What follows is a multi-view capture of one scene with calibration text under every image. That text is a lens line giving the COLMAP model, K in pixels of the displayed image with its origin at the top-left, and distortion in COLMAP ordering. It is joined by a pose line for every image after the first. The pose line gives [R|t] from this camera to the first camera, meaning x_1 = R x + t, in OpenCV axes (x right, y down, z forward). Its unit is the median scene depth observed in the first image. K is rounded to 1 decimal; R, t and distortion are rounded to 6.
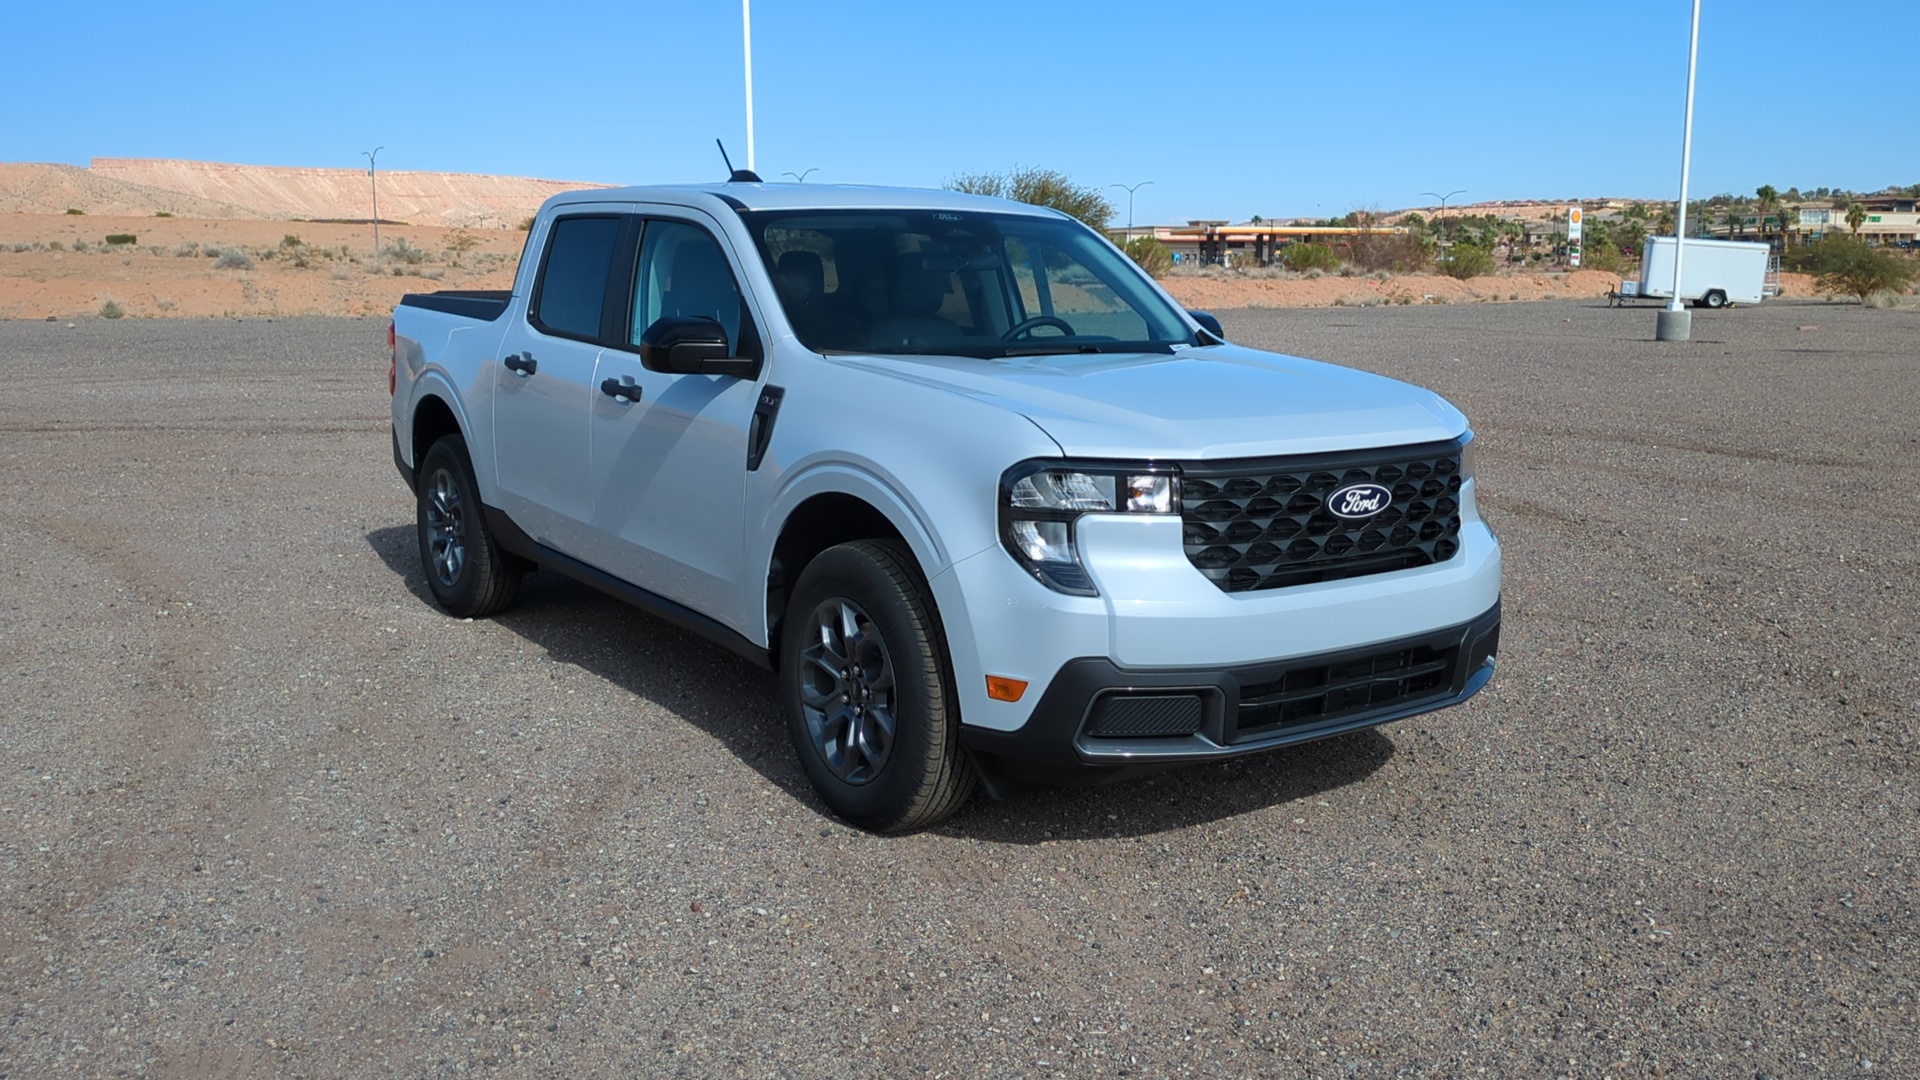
lens RADIAL K [[1641.3, 0, 968.7], [0, 1641.3, 543.3], [0, 0, 1]] dist [0.072333, -0.094836]
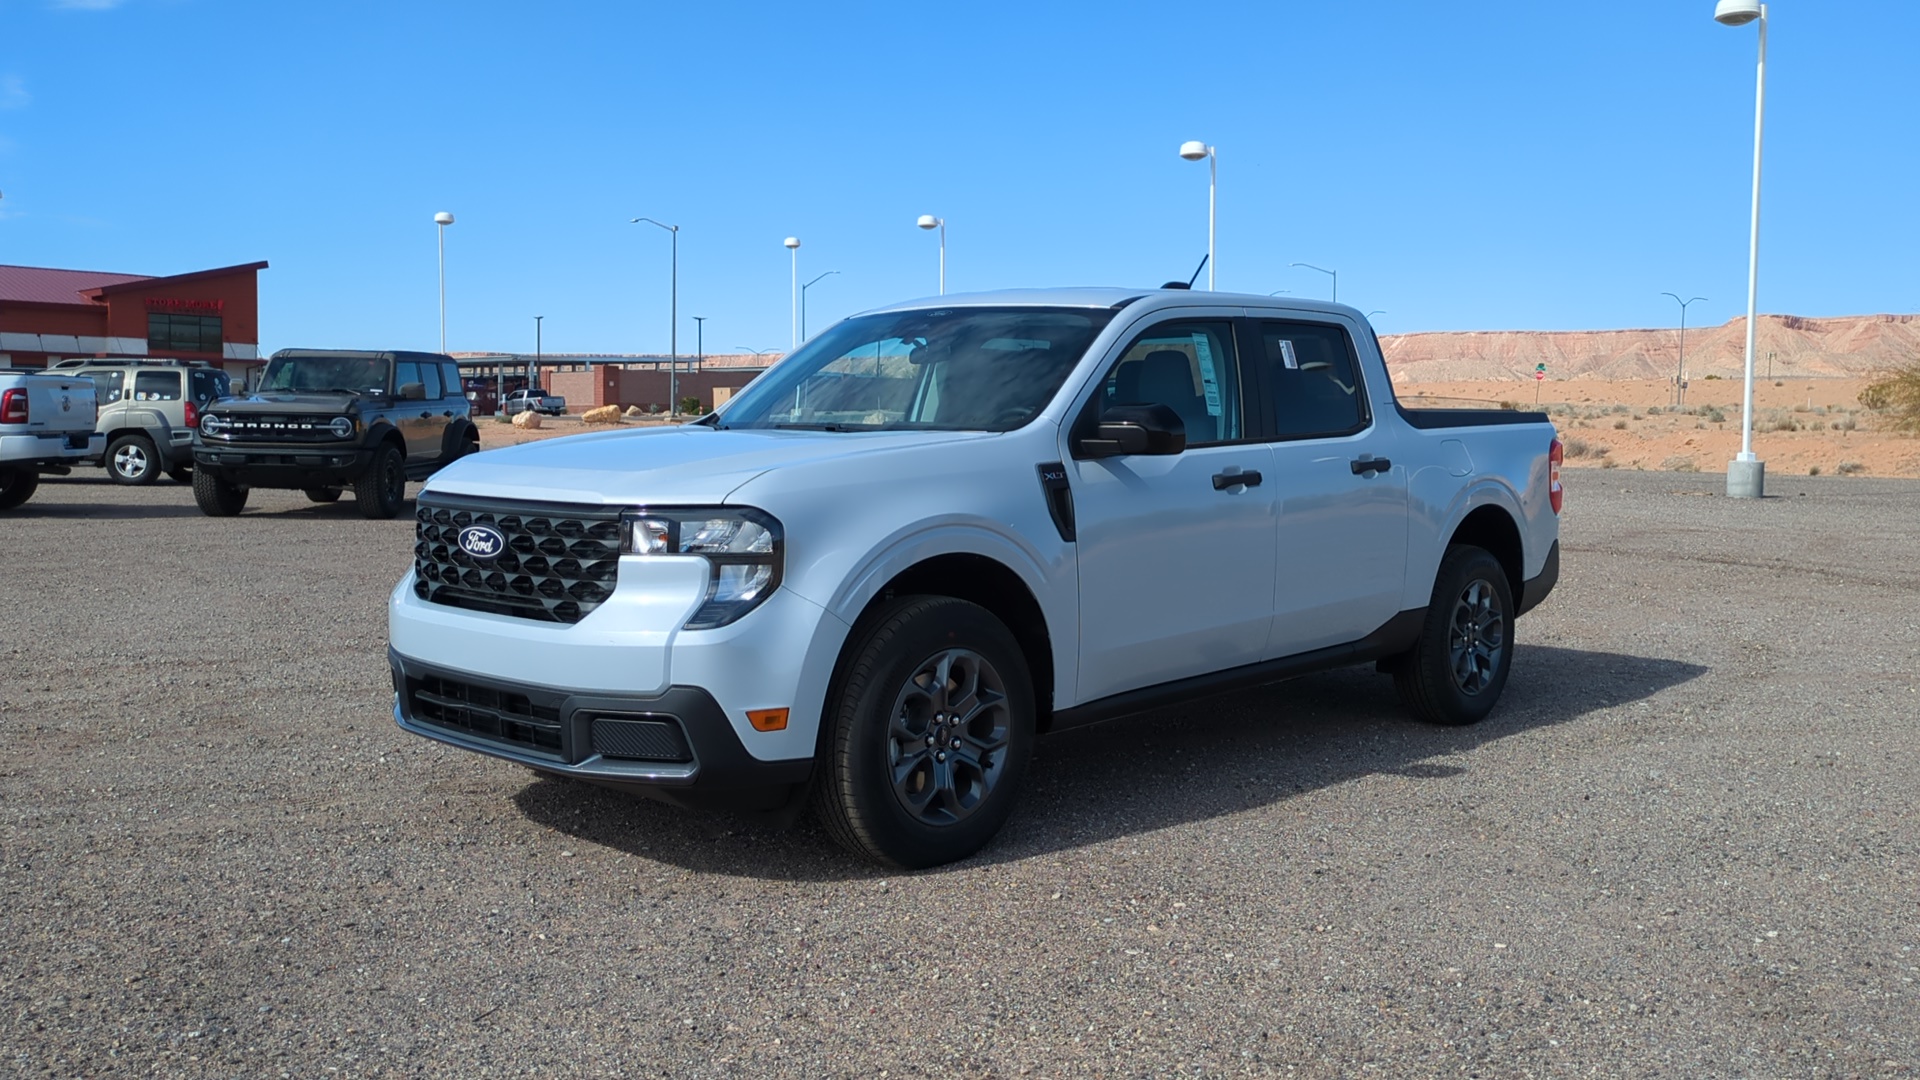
lens RADIAL K [[1641.3, 0, 968.7], [0, 1641.3, 543.3], [0, 0, 1]] dist [0.072333, -0.094836]
pose [[0.206245, 0.070652, -0.975946, 1.392073], [-0.174842, 0.983999, 0.034286, -0.120542], [0.962753, 0.163565, 0.215297, 1.078321]]
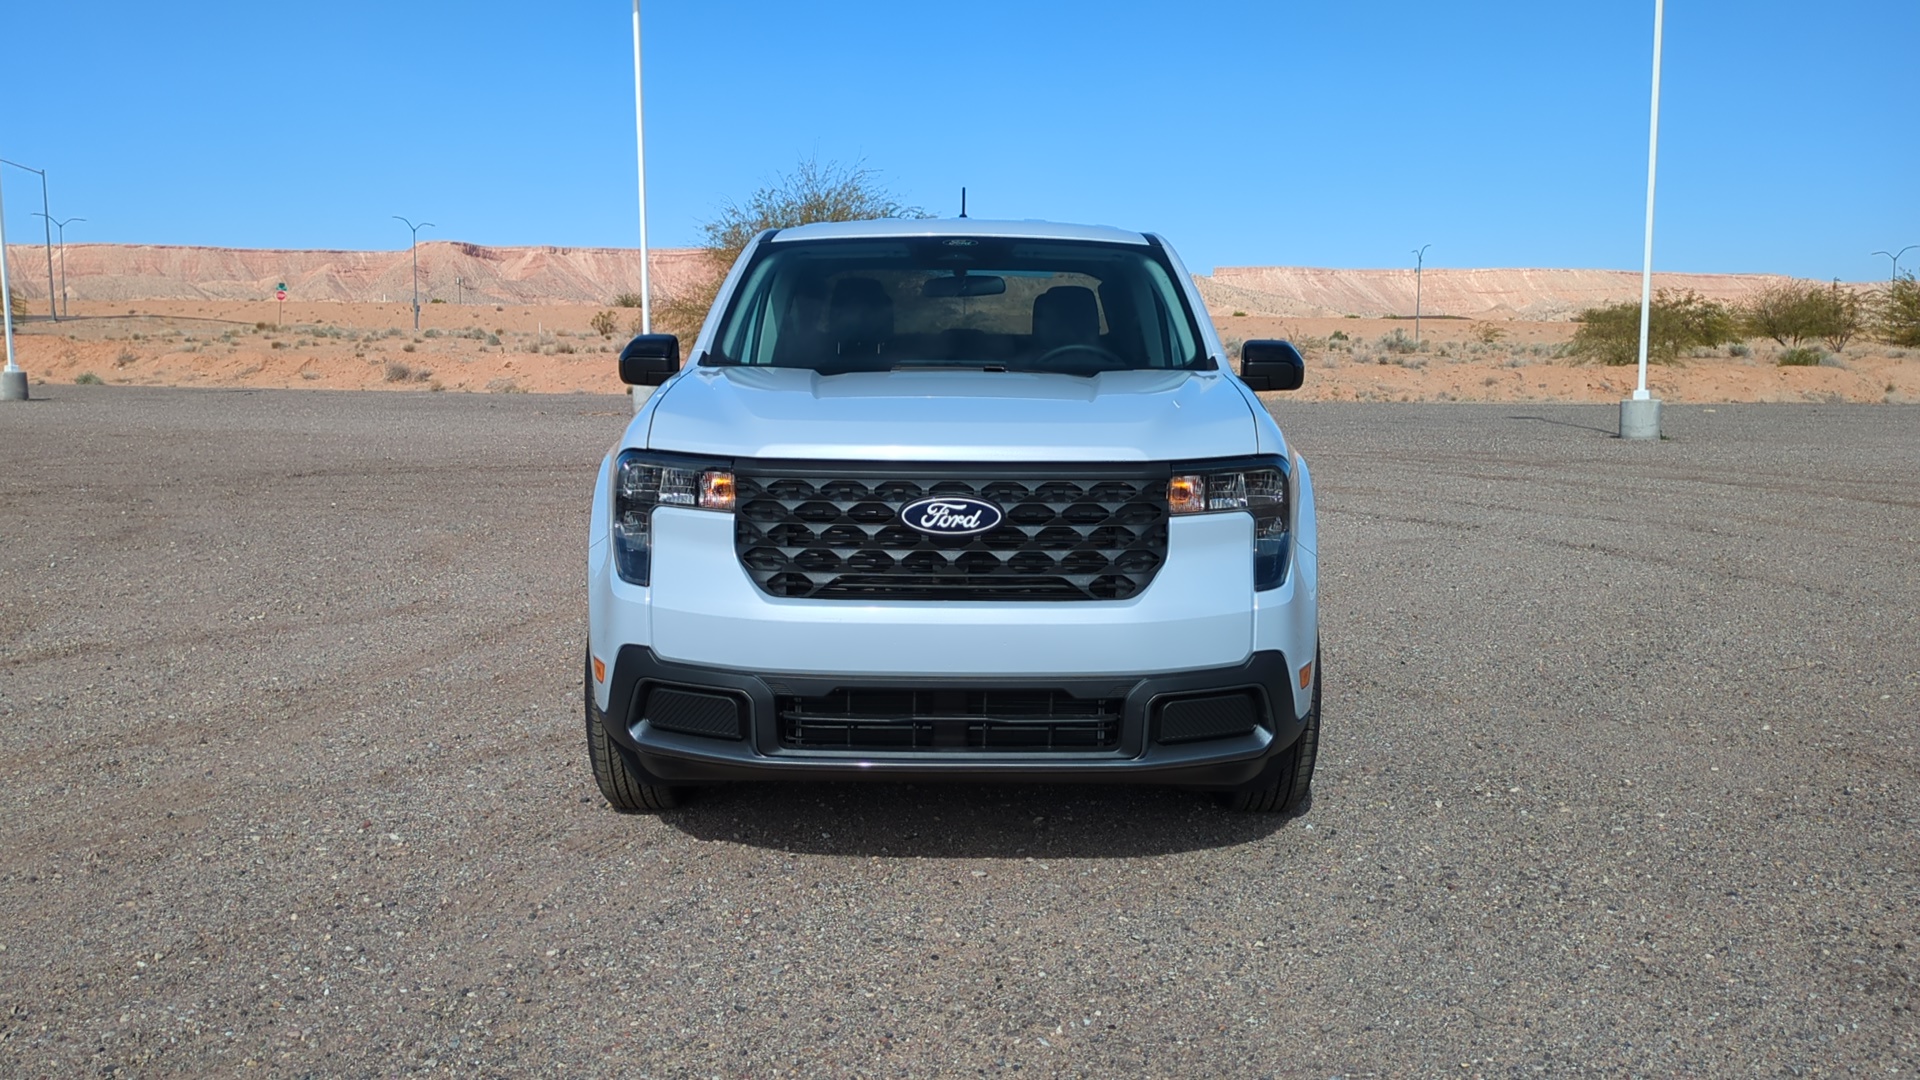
lens RADIAL K [[1637.0, 0, 984.3], [0, 1637.0, 537.2], [0, 0, 1]] dist [0.065675, -0.005790]
pose [[0.809140, 0.064068, -0.584113, 0.782788], [-0.099088, 0.994680, -0.028160, 0.009562], [0.579201, 0.080664, 0.811184, 0.277194]]
